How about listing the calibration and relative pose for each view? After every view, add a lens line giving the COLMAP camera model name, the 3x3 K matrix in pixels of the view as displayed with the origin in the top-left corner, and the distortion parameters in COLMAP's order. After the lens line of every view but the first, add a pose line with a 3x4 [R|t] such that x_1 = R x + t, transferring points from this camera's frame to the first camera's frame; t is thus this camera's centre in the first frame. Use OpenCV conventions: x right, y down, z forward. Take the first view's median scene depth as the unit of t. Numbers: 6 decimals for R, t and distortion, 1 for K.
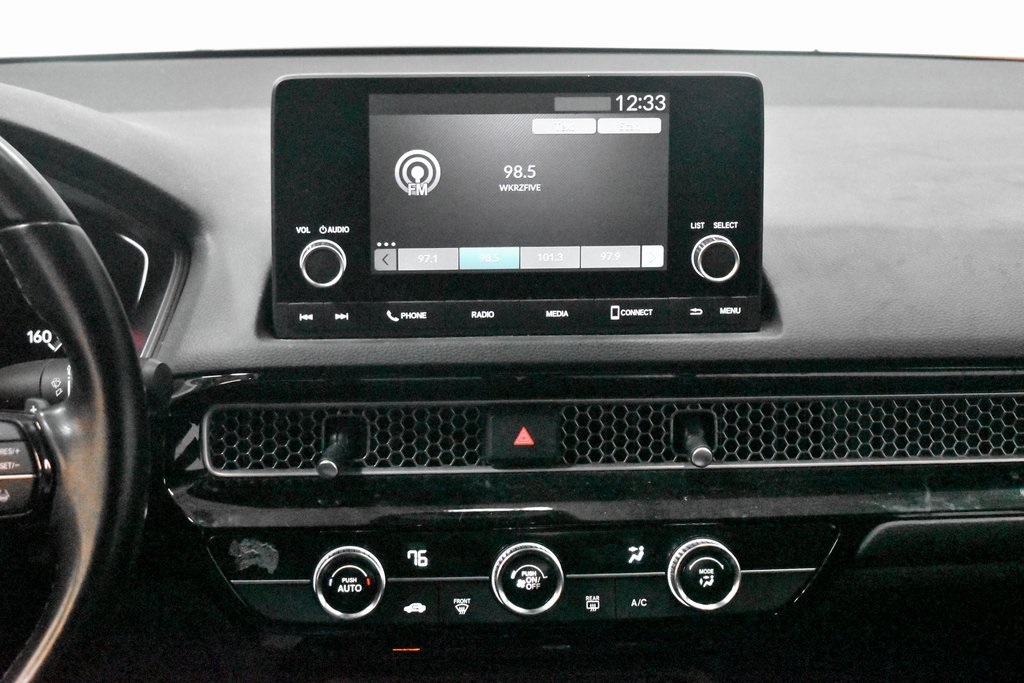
lens RADIAL K [[2148.6, 0, 510.0], [0, 2148.6, 336.9], [0, 0, 1]] dist [0.115658, 0.000000]
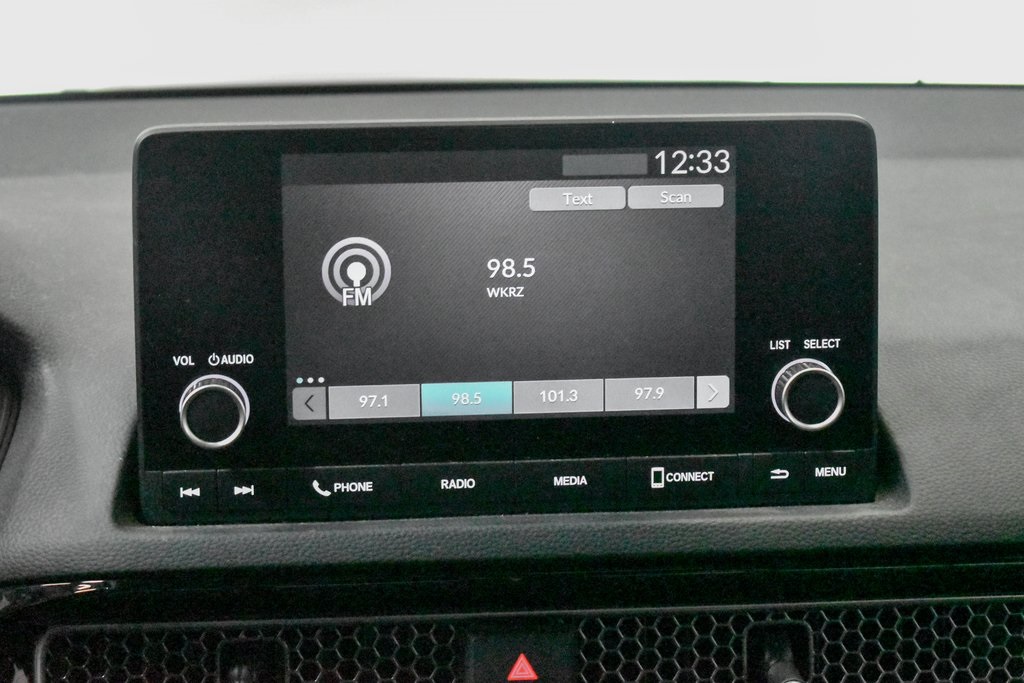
lens RADIAL K [[2432.8, 0, 508.3], [0, 2432.8, 348.4], [0, 0, 1]] dist [0.104546, 0.000000]
pose [[0.999869, -0.013283, 0.009288, -0.003572], [0.013524, 0.999559, -0.026449, -0.031950], [-0.008933, 0.026572, 0.999607, 0.249649]]
